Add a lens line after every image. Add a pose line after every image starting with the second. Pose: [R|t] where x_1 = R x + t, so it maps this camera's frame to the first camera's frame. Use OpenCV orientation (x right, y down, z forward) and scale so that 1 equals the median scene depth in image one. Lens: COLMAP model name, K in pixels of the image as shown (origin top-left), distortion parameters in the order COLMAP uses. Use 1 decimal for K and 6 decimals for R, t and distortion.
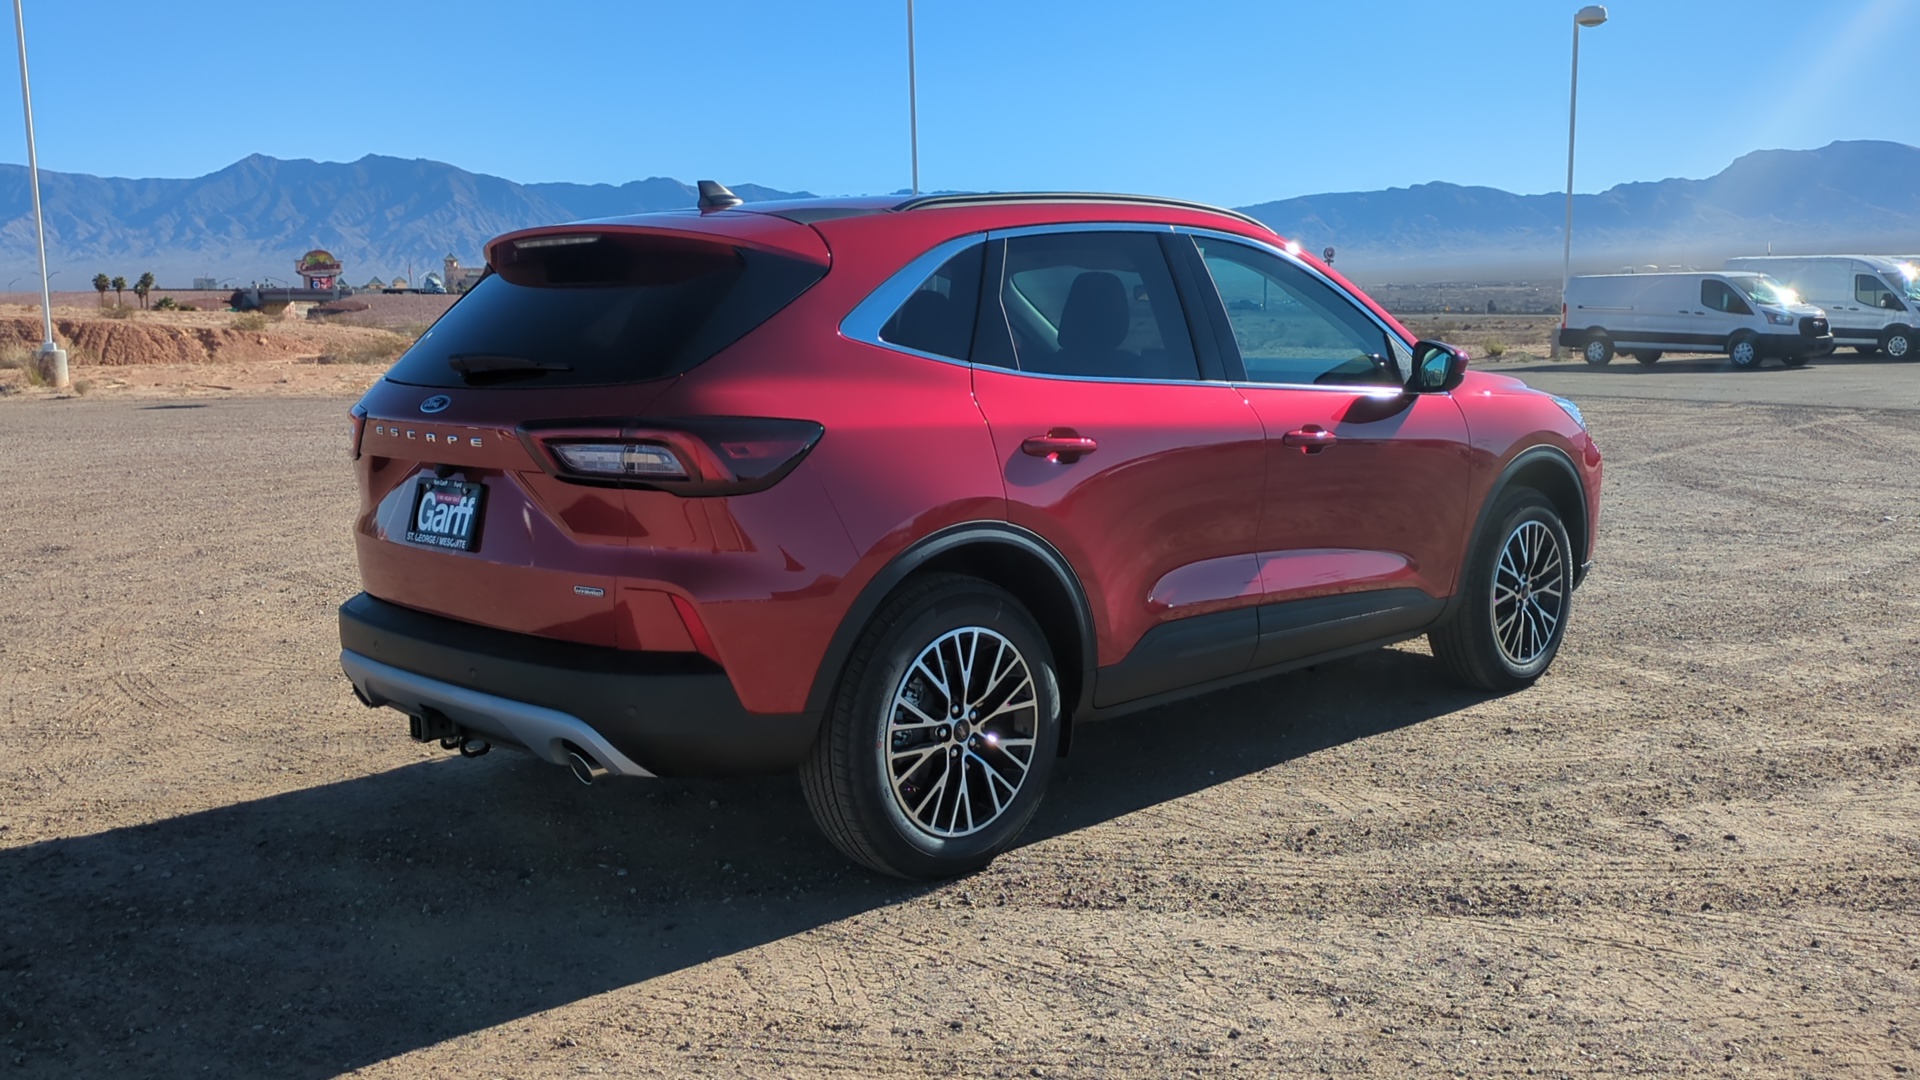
lens RADIAL K [[1681.8, 0, 965.4], [0, 1681.8, 533.3], [0, 0, 1]] dist [0.049209, -0.027659]
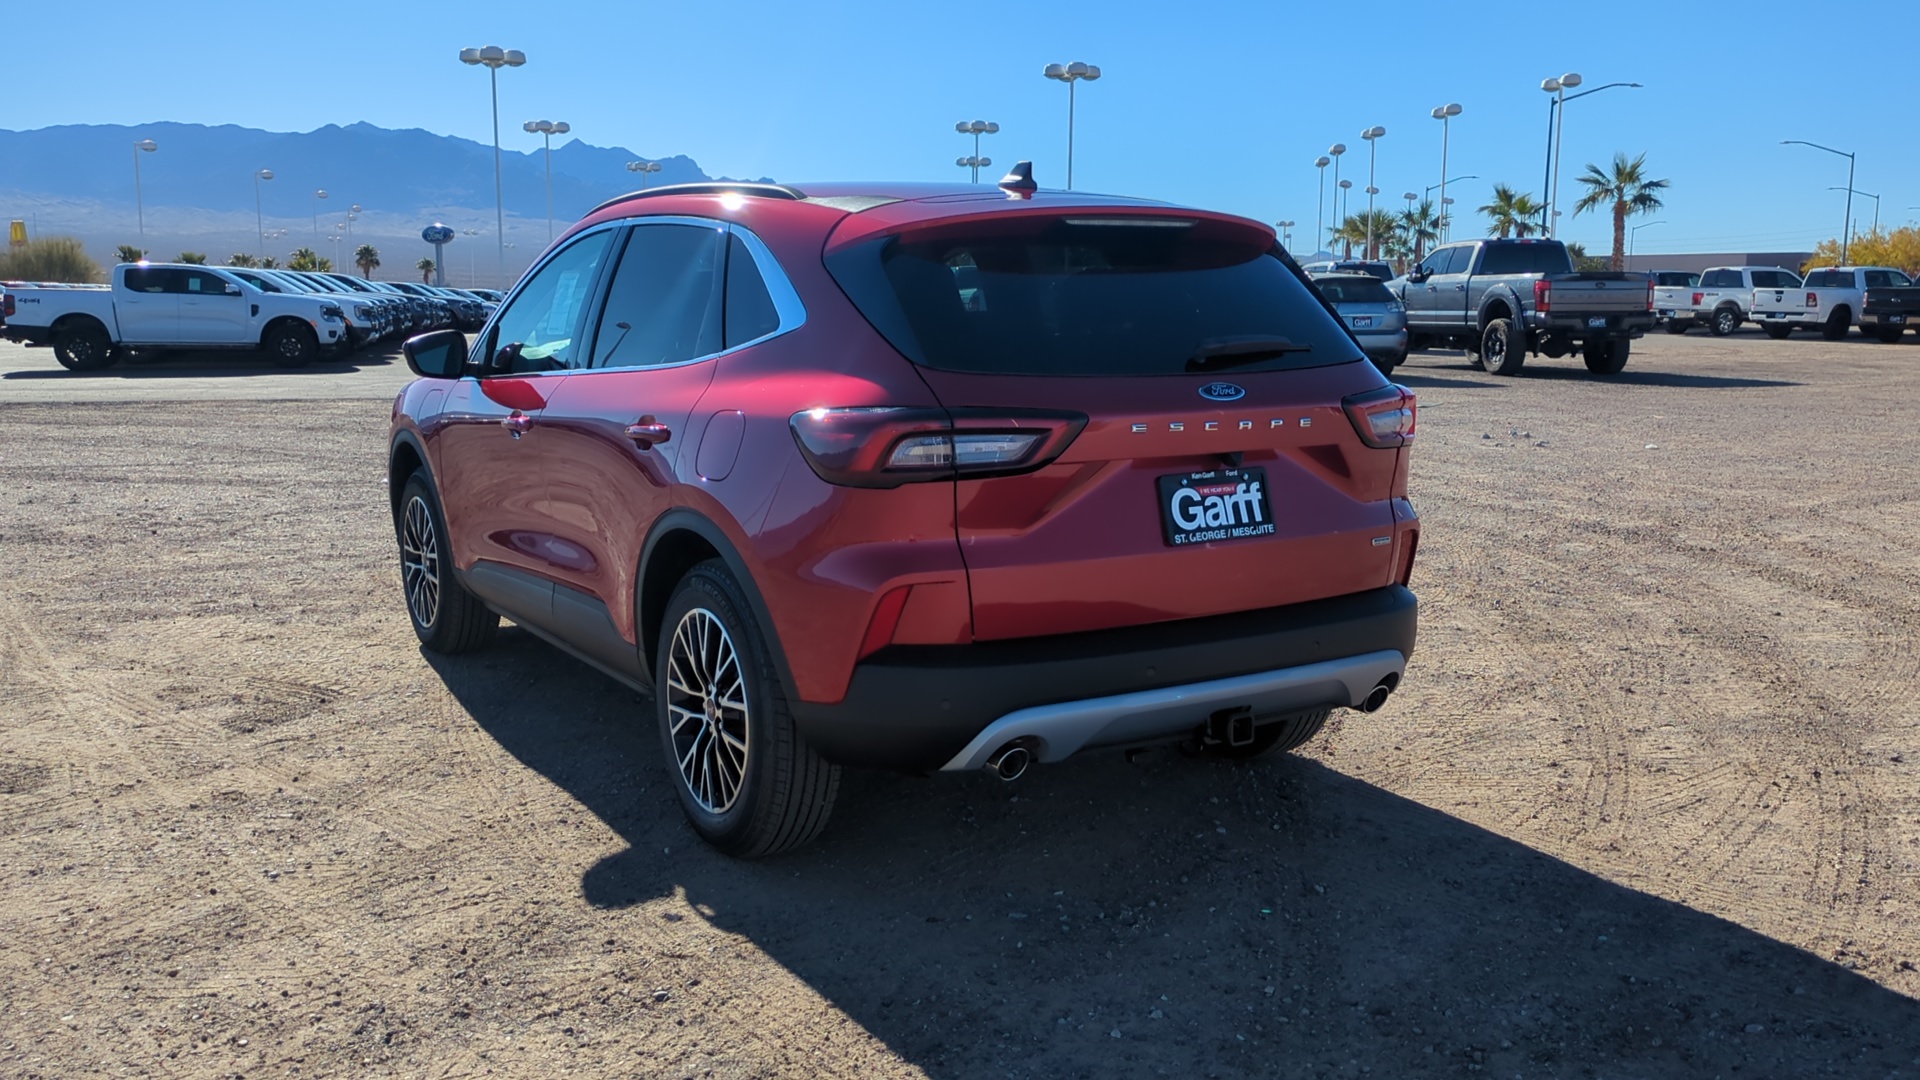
lens RADIAL K [[1681.8, 0, 1001.0], [0, 1681.8, 553.5], [0, 0, 1]] dist [0.049209, -0.027659]
pose [[0.191524, -0.137459, 0.971814, -0.171990], [0.121488, 0.985850, 0.115502, -0.015015], [-0.973940, 0.095943, 0.205514, 0.126090]]
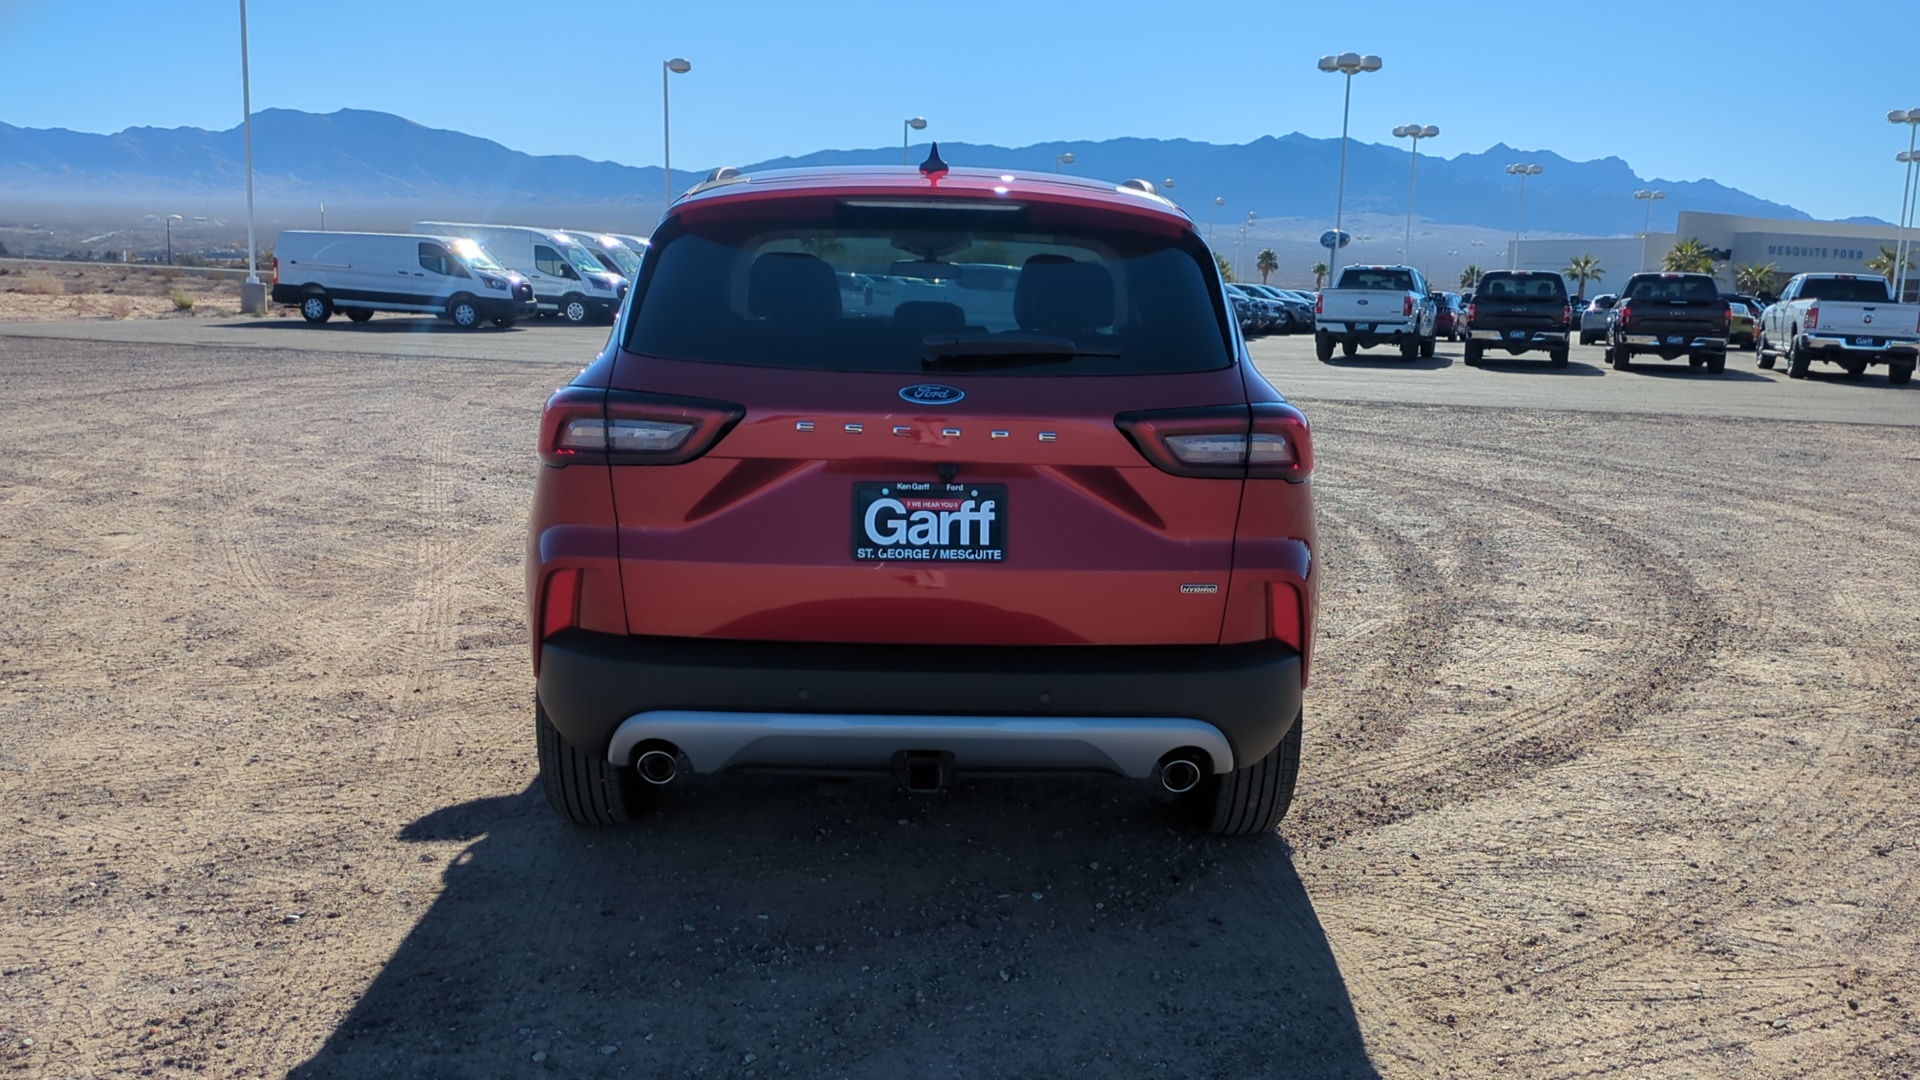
lens RADIAL K [[1681.8, 0, 956.7], [0, 1681.8, 549.5], [0, 0, 1]] dist [0.049209, -0.027659]
pose [[0.672274, -0.083362, 0.735594, -0.125751], [0.056610, 0.996519, 0.061195, -0.006687], [-0.738135, 0.000502, 0.674653, 0.056926]]
